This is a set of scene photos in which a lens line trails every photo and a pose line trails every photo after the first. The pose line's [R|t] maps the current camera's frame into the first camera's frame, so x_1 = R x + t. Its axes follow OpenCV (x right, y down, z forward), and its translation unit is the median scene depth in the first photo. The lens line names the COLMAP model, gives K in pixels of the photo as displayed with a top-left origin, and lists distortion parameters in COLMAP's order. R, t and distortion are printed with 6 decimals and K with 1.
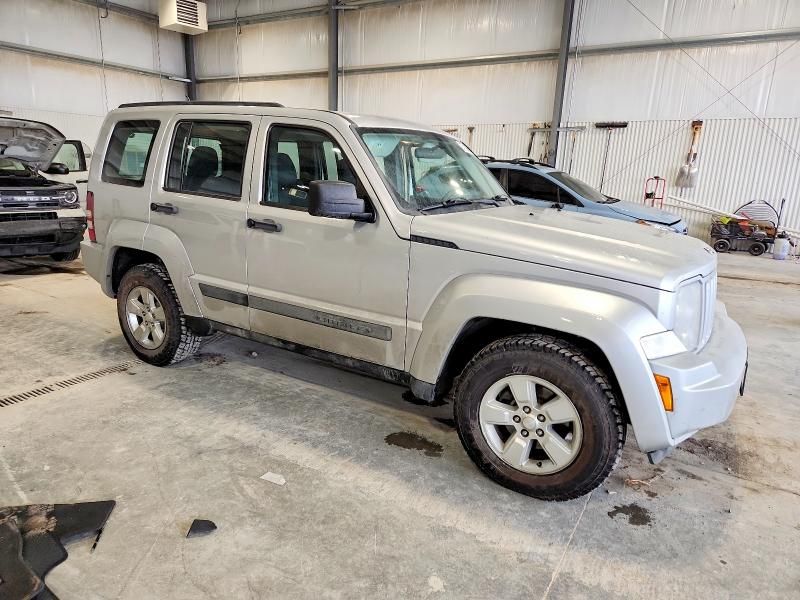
lens RADIAL K [[540.5, 0, 395.7], [0, 540.5, 298.2], [0, 0, 1]] dist [0.091903, -0.078431]
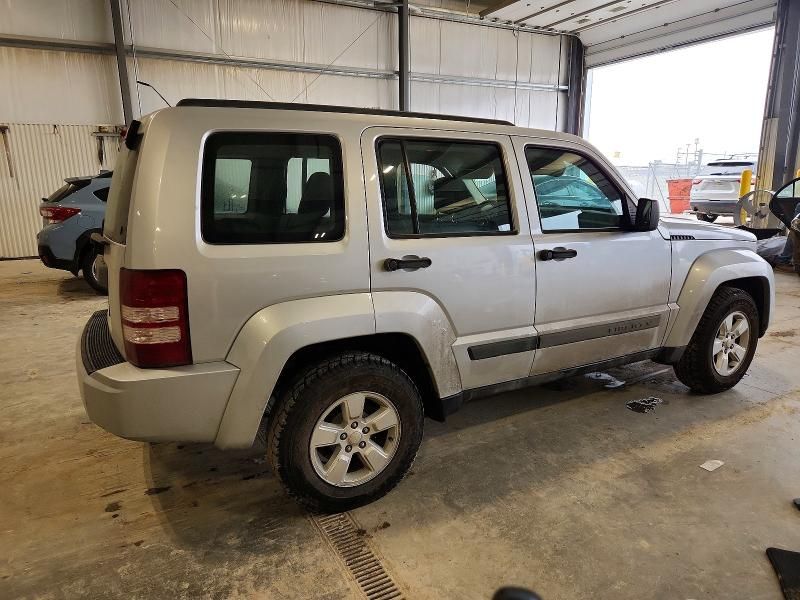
lens RADIAL K [[540.5, 0, 395.7], [0, 540.5, 298.2], [0, 0, 1]] dist [0.091903, -0.078431]
pose [[0.481022, -0.229185, 0.846222, -0.901957], [0.233092, 0.963919, 0.128563, -0.188287], [-0.845154, 0.135406, 0.517088, 0.585821]]
